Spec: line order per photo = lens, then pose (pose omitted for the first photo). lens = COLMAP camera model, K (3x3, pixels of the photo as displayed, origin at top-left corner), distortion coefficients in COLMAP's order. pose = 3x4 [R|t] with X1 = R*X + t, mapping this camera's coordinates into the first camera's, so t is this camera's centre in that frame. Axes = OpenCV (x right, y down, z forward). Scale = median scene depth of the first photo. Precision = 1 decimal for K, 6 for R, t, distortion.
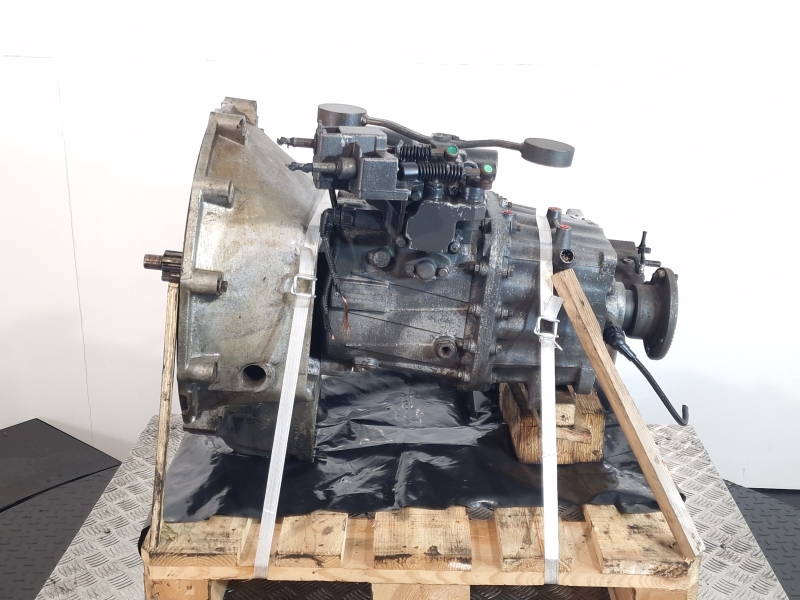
lens RADIAL K [[538.1, 0, 400.0], [0, 538.1, 300.0], [0, 0, 1]] dist [0.007971, 0.001870]
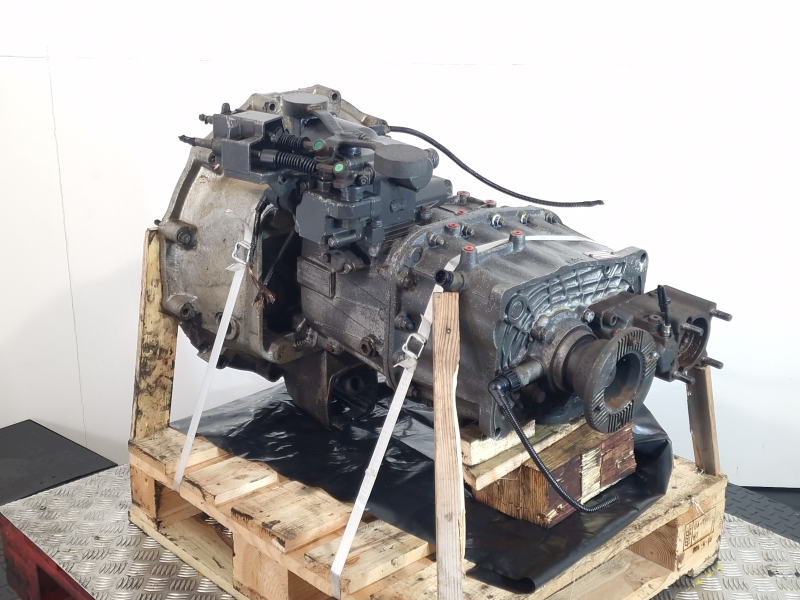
lens RADIAL K [[538.1, 0, 400.0], [0, 538.1, 300.0], [0, 0, 1]] dist [0.007971, 0.001870]
pose [[0.886473, 0.242996, -0.393852, 0.556190], [-0.241949, 0.968831, 0.053170, -0.067297], [0.394496, 0.048158, 0.917635, 0.110549]]
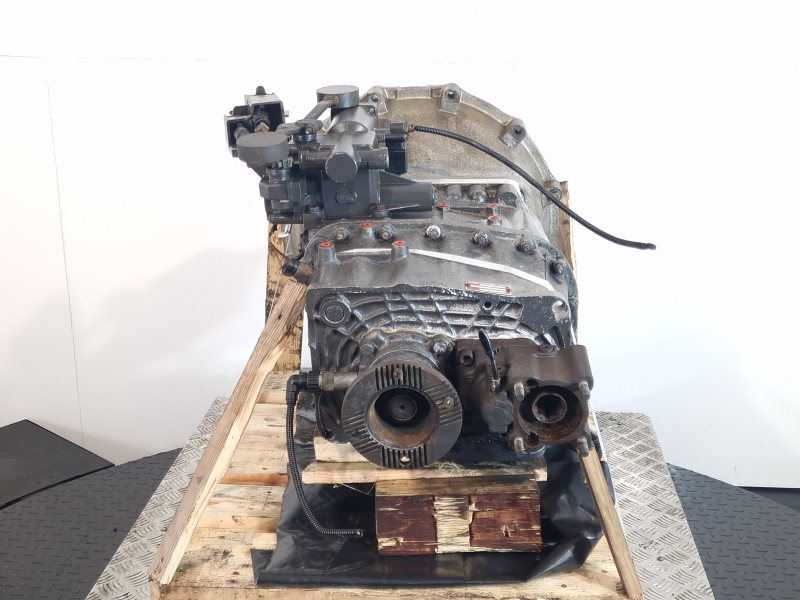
lens RADIAL K [[538.1, 0, 400.0], [0, 538.1, 300.0], [0, 0, 1]] dist [0.007971, 0.001870]
pose [[0.561884, 0.434663, -0.703814, 0.800720], [-0.430102, 0.880284, 0.200280, -0.180626], [0.706611, 0.190178, 0.681567, 0.292468]]
